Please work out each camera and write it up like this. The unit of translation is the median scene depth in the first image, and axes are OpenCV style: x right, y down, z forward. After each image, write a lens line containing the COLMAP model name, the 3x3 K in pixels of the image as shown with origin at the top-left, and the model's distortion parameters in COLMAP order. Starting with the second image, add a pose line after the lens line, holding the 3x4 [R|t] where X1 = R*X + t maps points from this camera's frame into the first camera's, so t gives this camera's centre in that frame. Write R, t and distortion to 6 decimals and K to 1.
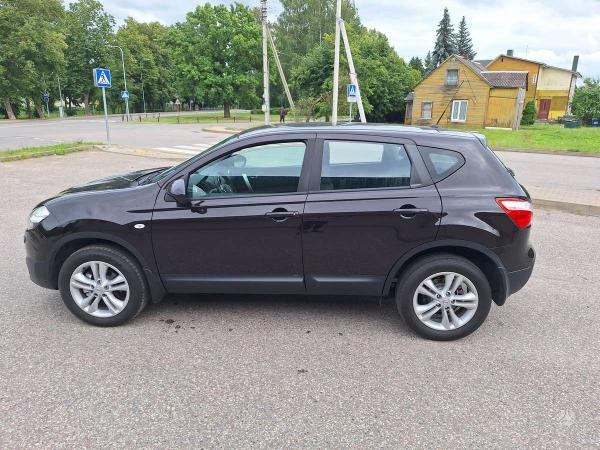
lens RADIAL K [[487.0, 0, 300.0], [0, 487.0, 225.0], [0, 0, 1]] dist [-0.000920, -0.003155]
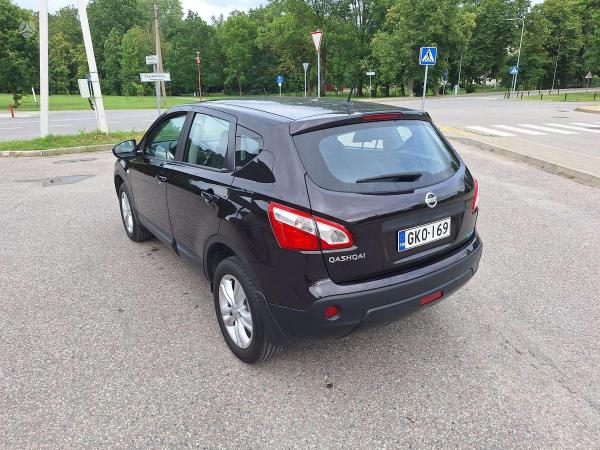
lens RADIAL K [[479.3, 0, 300.0], [0, 479.3, 225.0], [0, 0, 1]] dist [-0.002425, -0.001335]
pose [[0.527973, 0.220747, -0.820070, 0.284343], [-0.181598, 0.972639, 0.144900, -0.036913], [0.829618, 0.072420, 0.553614, 0.175532]]
